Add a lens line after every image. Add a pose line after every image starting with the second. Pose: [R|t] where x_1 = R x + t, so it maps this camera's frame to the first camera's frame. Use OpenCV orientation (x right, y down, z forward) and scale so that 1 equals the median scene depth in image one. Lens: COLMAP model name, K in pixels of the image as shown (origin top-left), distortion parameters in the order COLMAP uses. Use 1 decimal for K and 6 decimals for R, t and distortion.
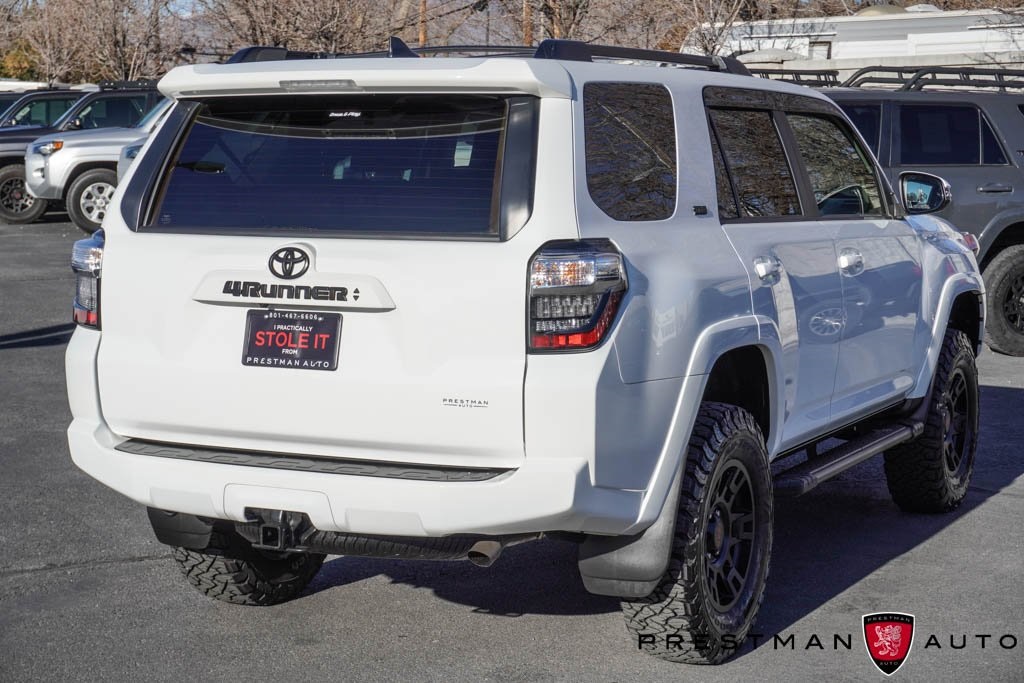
lens RADIAL K [[2085.4, 0, 513.5], [0, 2085.4, 337.7], [0, 0, 1]] dist [0.095654, 0.000000]
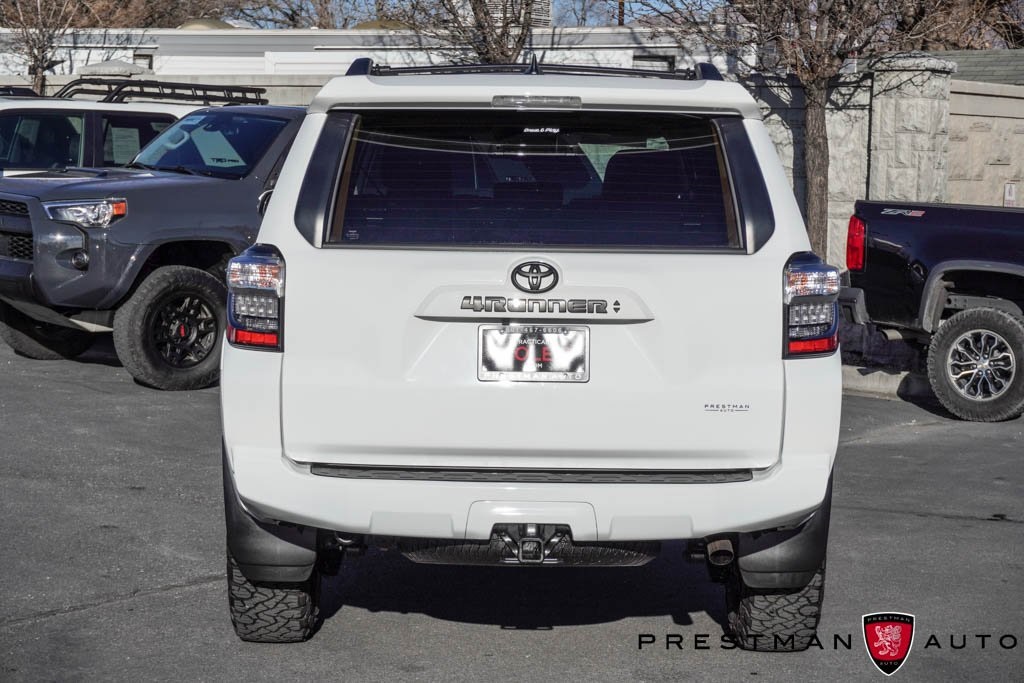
lens RADIAL K [[2344.4, 0, 510.8], [0, 2344.4, 343.1], [0, 0, 1]] dist [0.030158, 0.000000]
pose [[0.868771, -0.022163, 0.494718, -0.670075], [0.030560, 0.999493, -0.008890, 0.005577], [-0.494271, 0.022842, 0.869008, 0.025854]]
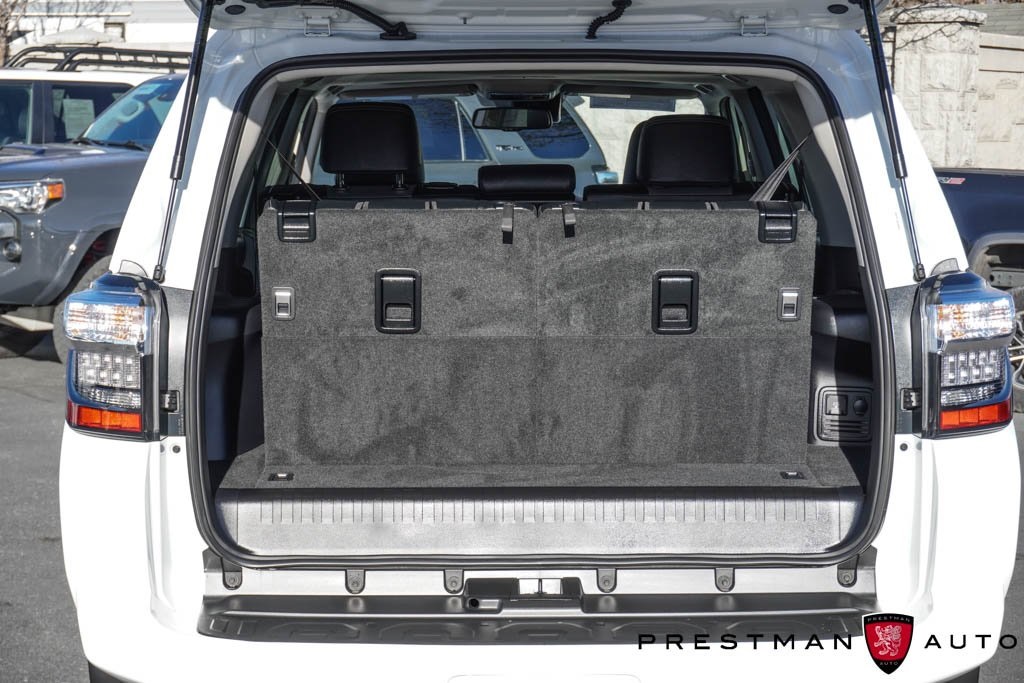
lens RADIAL K [[2047.3, 0, 512.3], [0, 2047.3, 340.9], [0, 0, 1]] dist [-0.011166, 0.000000]
pose [[0.866086, -0.049906, 0.497397, -0.421518], [0.046669, 0.998731, 0.018946, -0.041400], [-0.497711, 0.006804, 0.867316, 0.460811]]
